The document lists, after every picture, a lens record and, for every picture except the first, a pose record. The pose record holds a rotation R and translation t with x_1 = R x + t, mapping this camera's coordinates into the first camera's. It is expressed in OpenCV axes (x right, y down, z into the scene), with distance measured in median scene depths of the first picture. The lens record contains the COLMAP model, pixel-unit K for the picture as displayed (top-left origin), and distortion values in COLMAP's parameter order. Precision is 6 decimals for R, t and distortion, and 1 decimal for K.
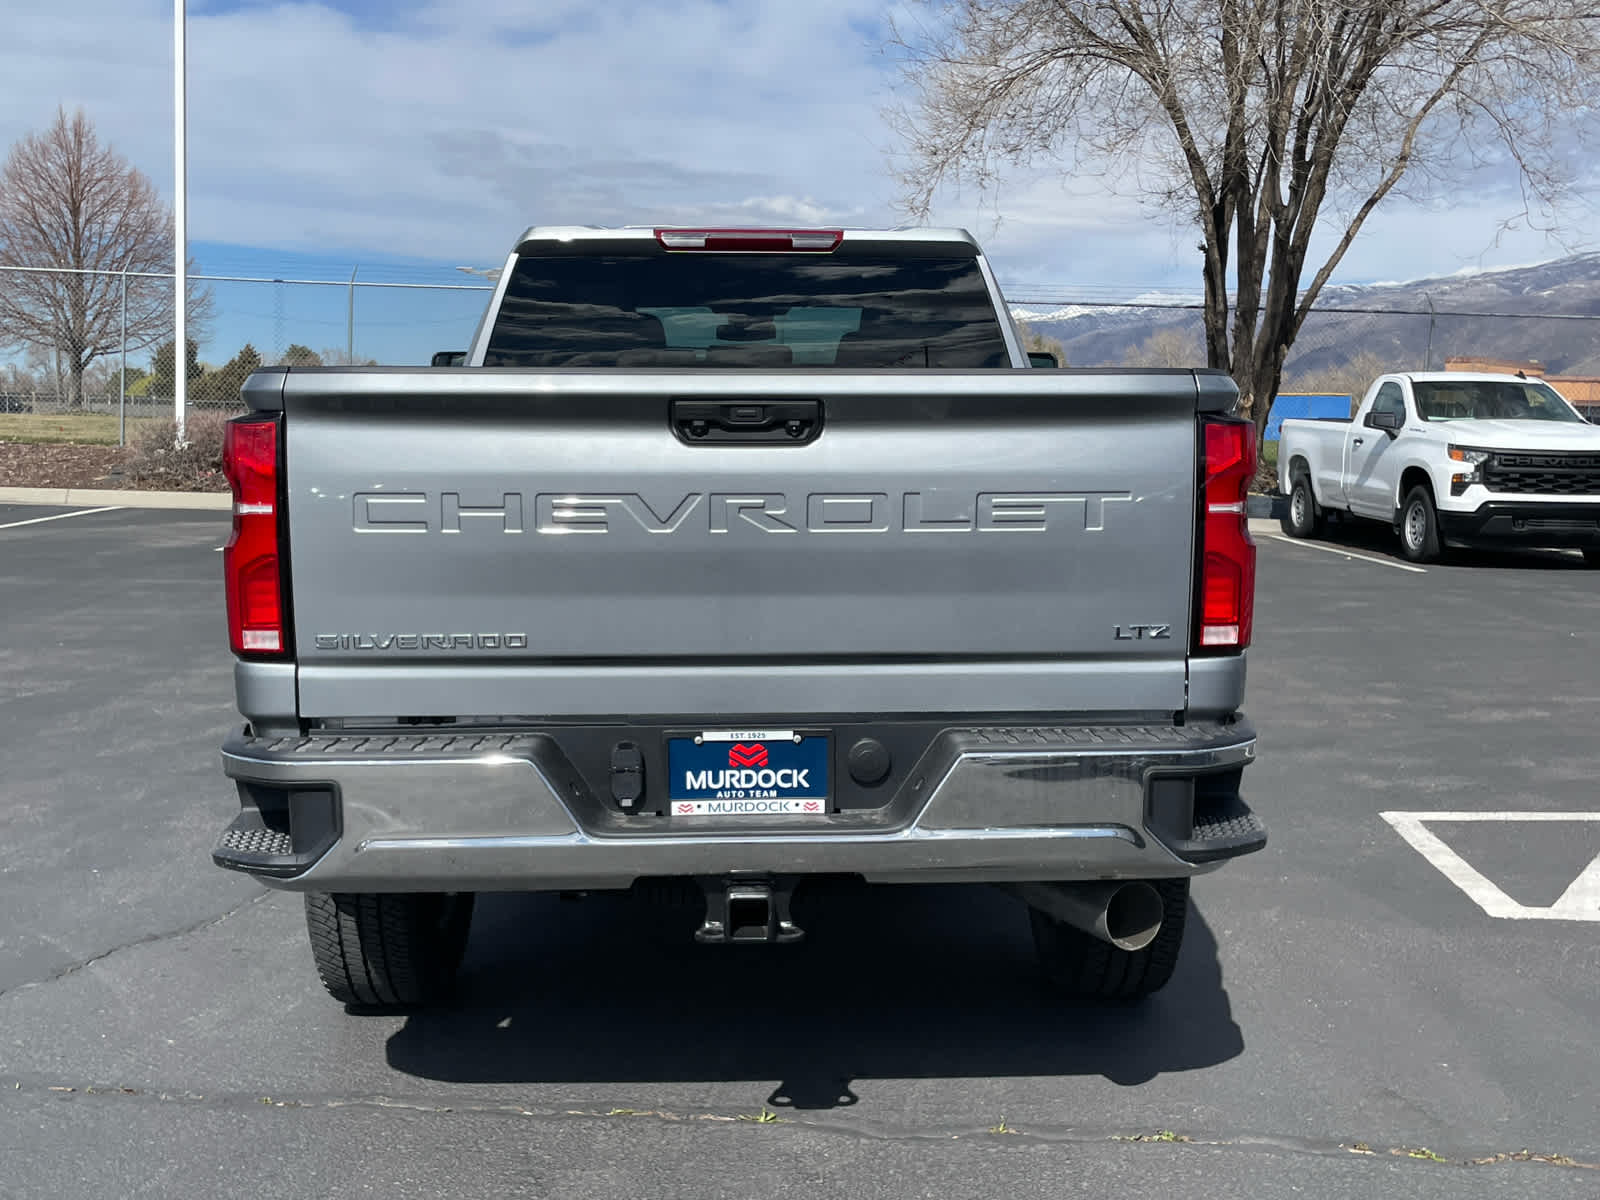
lens RADIAL K [[1686.8, 0, 811.6], [0, 1686.8, 598.9], [0, 0, 1]] dist [0.053732, 0.000000]
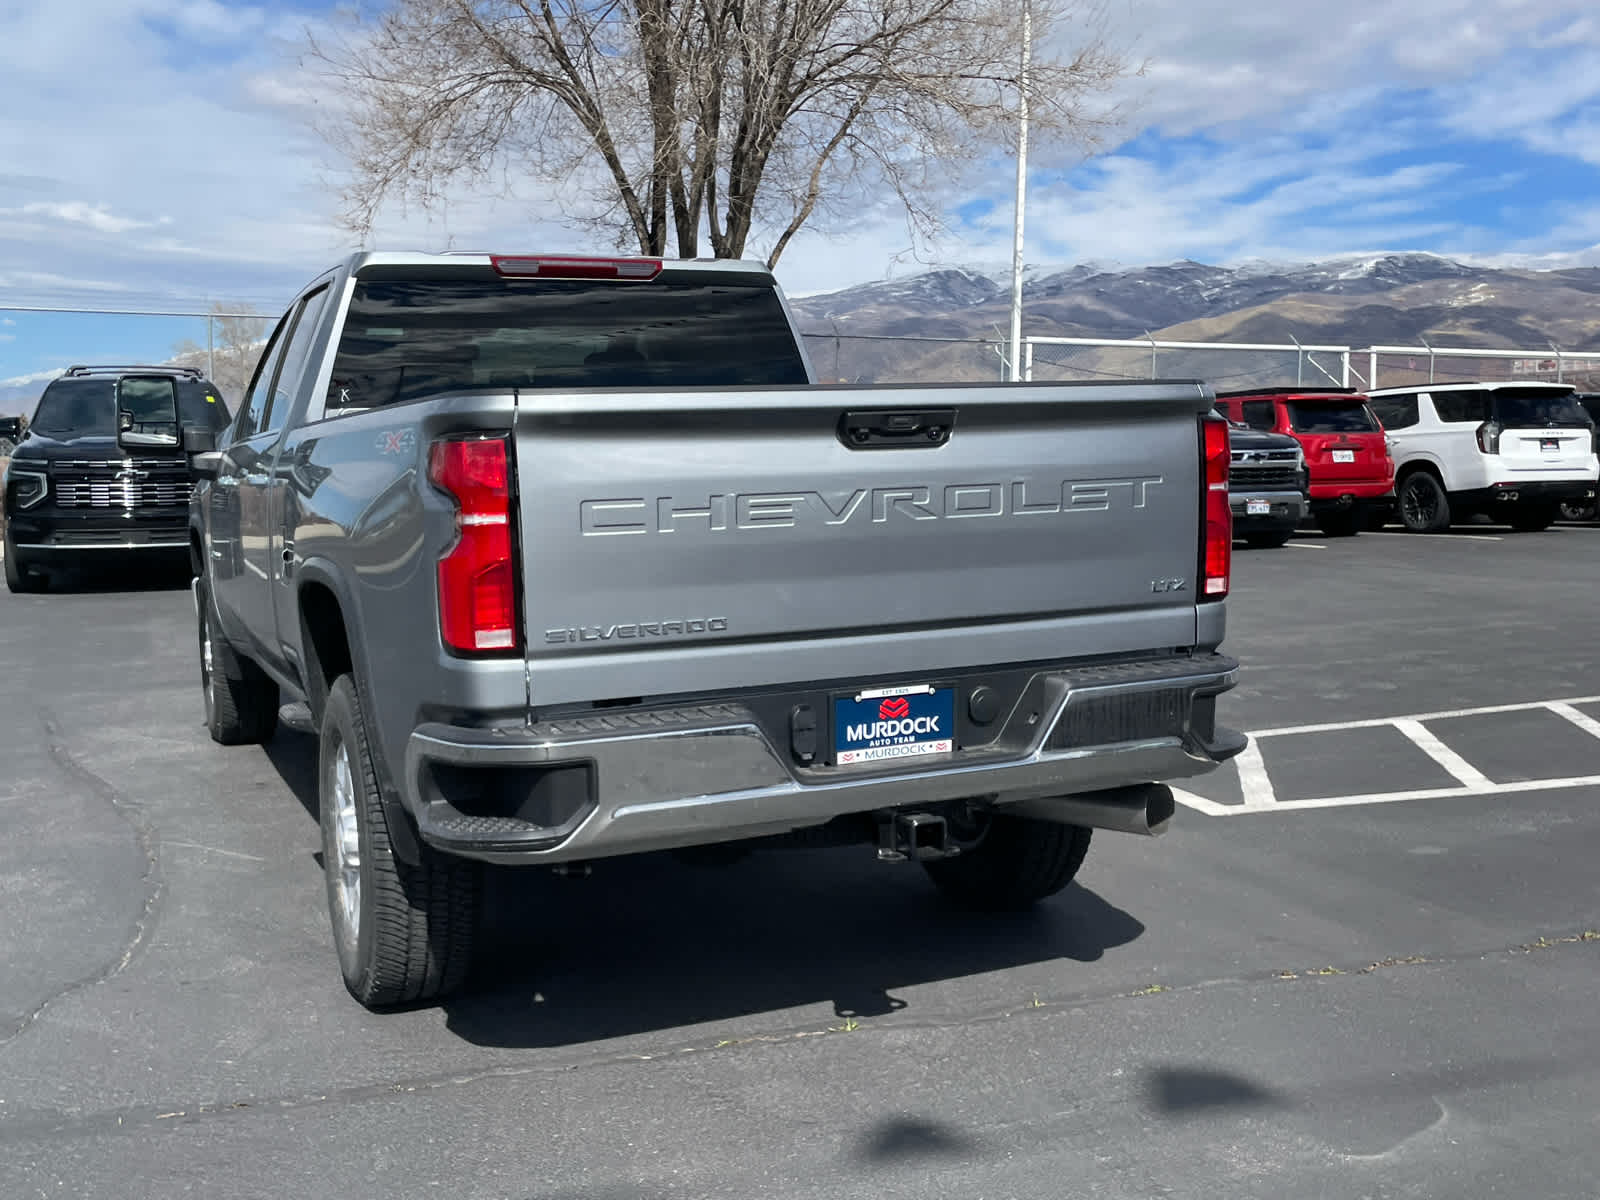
lens RADIAL K [[1686.8, 0, 821.5], [0, 1686.8, 609.6], [0, 0, 1]] dist [0.053732, 0.000000]
pose [[0.923834, -0.062695, 0.377625, -0.527184], [0.064659, 0.997879, 0.007489, 0.010735], [-0.377293, 0.017498, 0.925928, -0.085625]]
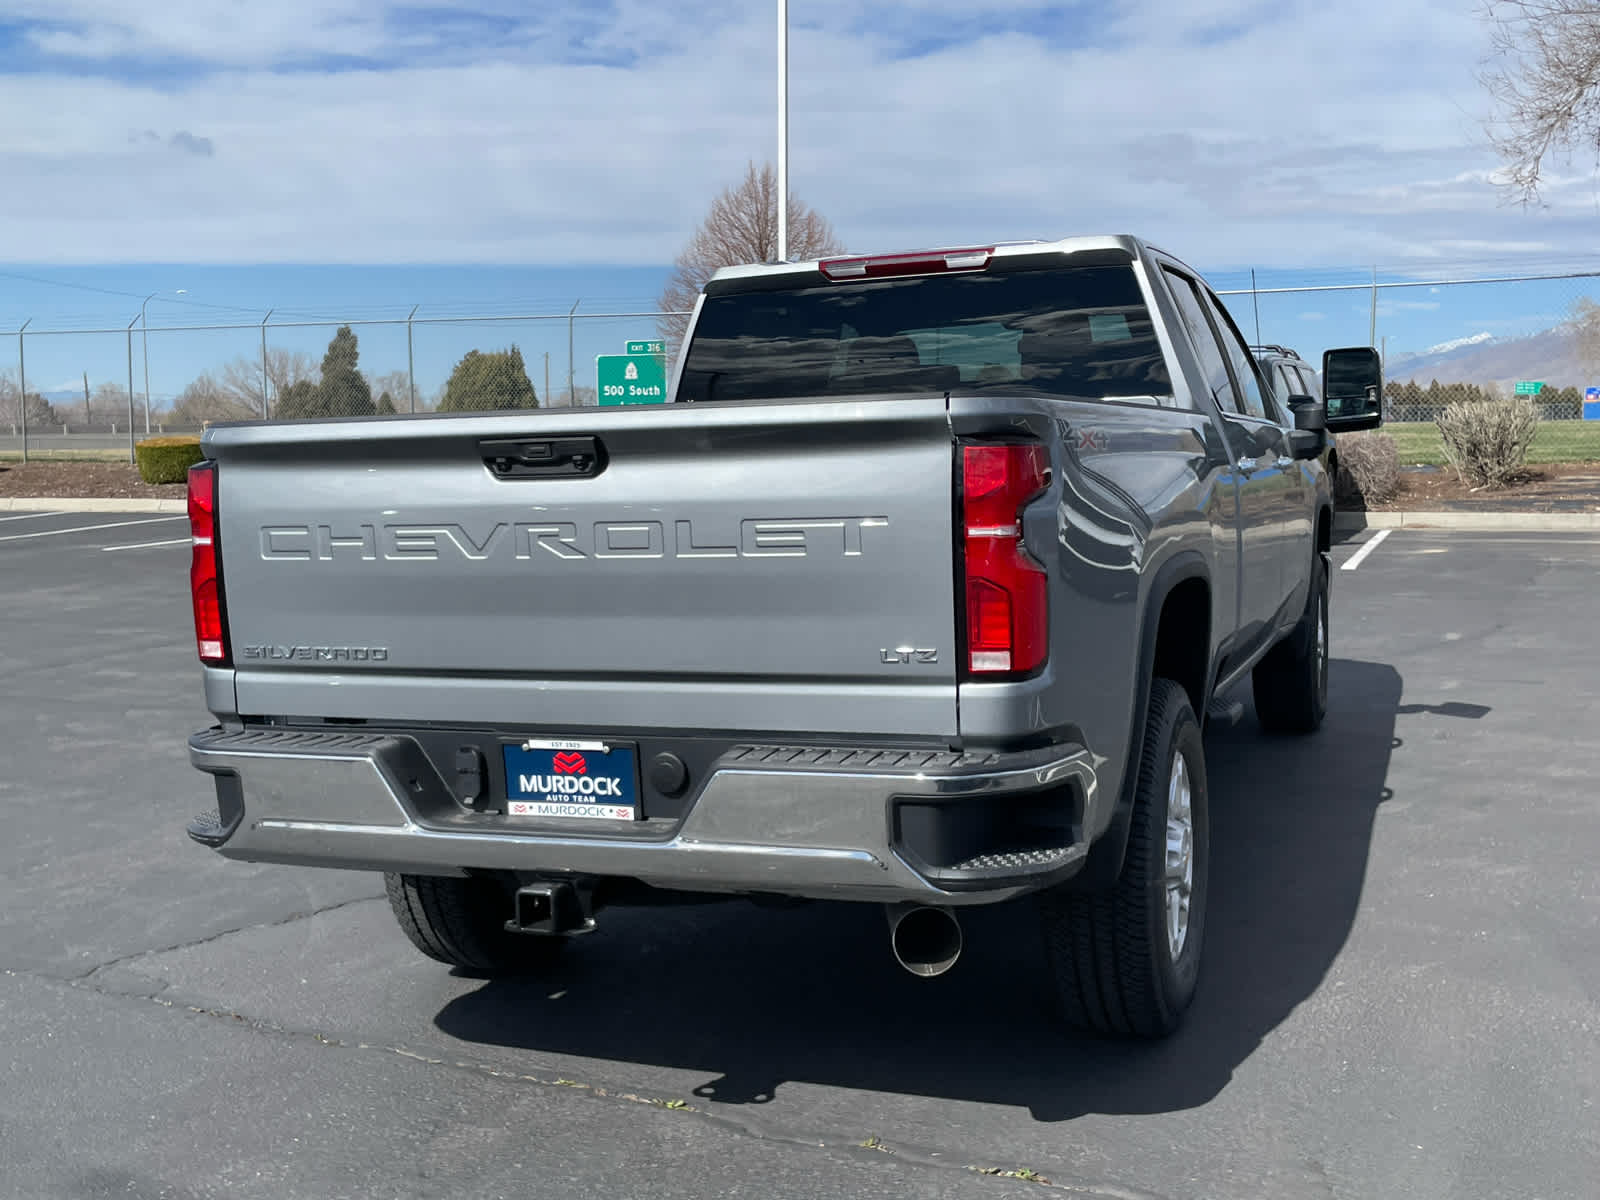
lens RADIAL K [[1686.8, 0, 806.3], [0, 1686.8, 601.5], [0, 0, 1]] dist [0.053732, 0.000000]
pose [[0.916291, 0.006998, -0.400452, 0.534700], [-0.007464, 0.999972, 0.000398, -0.012898], [0.400443, 0.002624, 0.916318, 0.061930]]
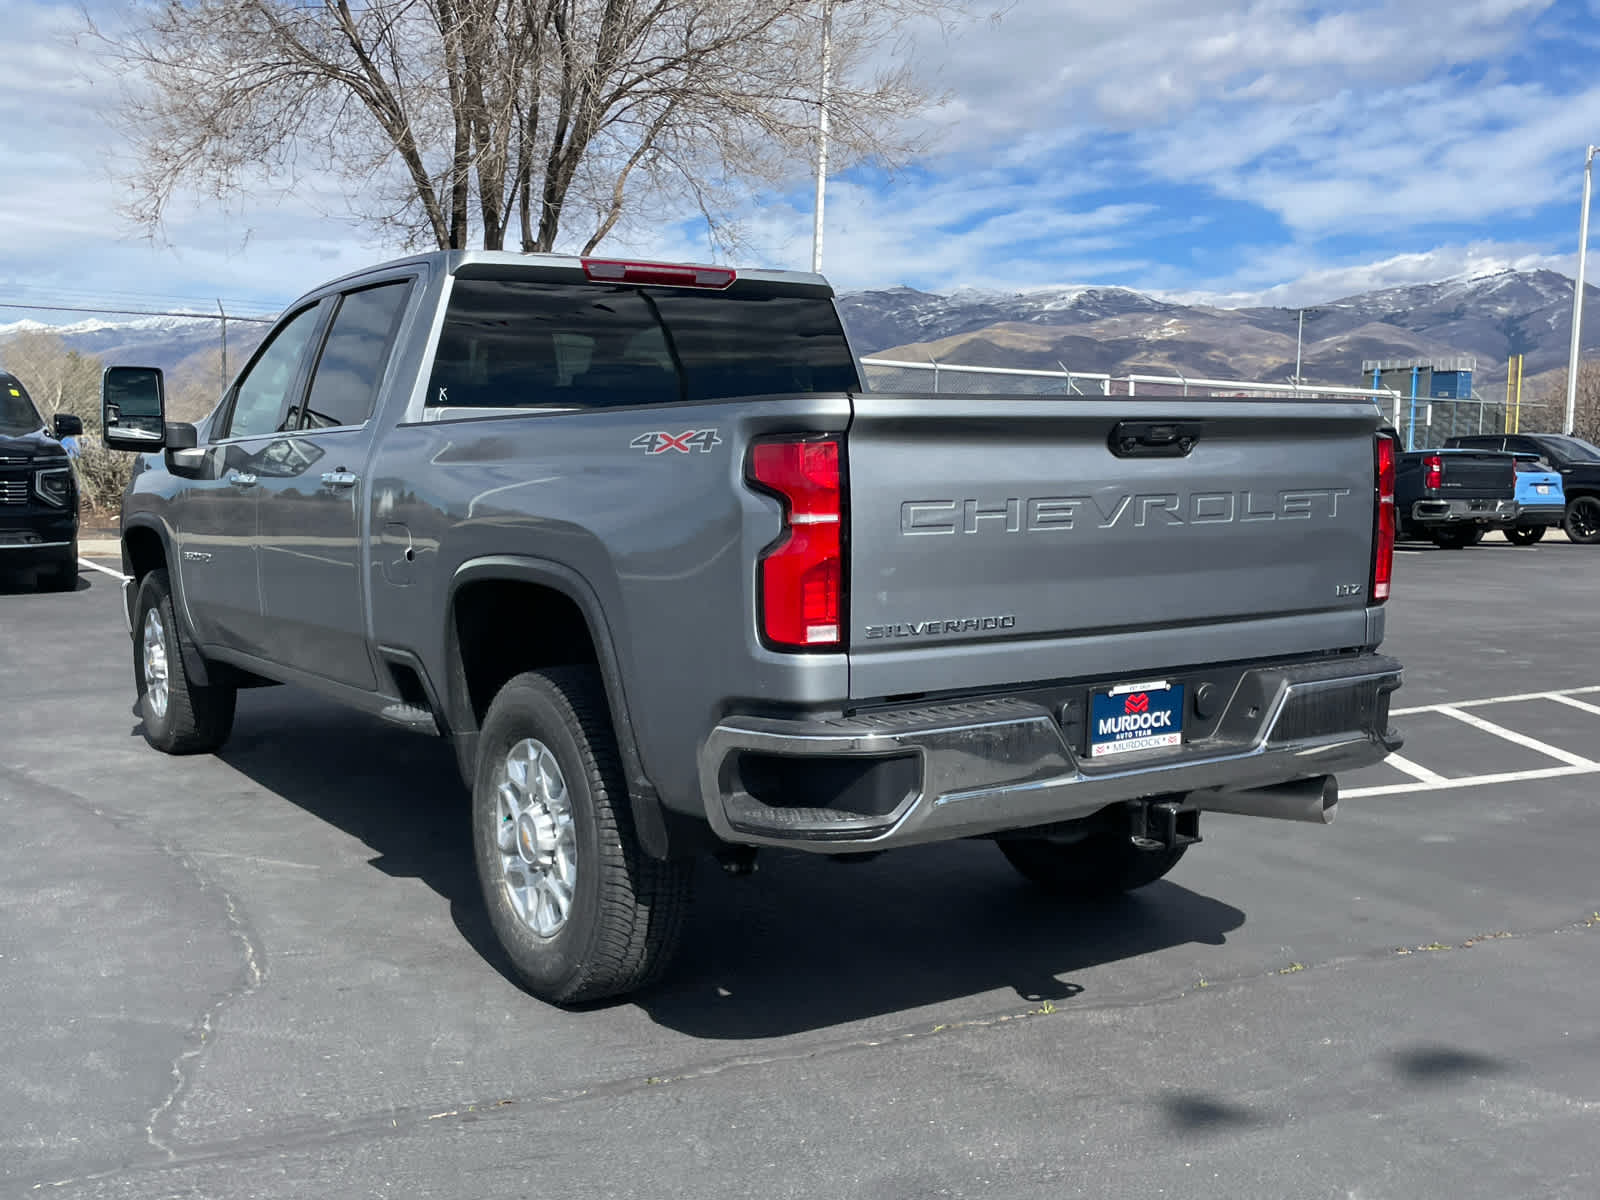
lens RADIAL K [[1686.8, 0, 817.0], [0, 1686.8, 609.7], [0, 0, 1]] dist [0.053732, 0.000000]
pose [[0.849460, -0.053715, 0.524911, -0.893958], [0.057666, 0.998297, 0.008837, -0.001956], [-0.524492, 0.022763, 0.851111, 0.048060]]
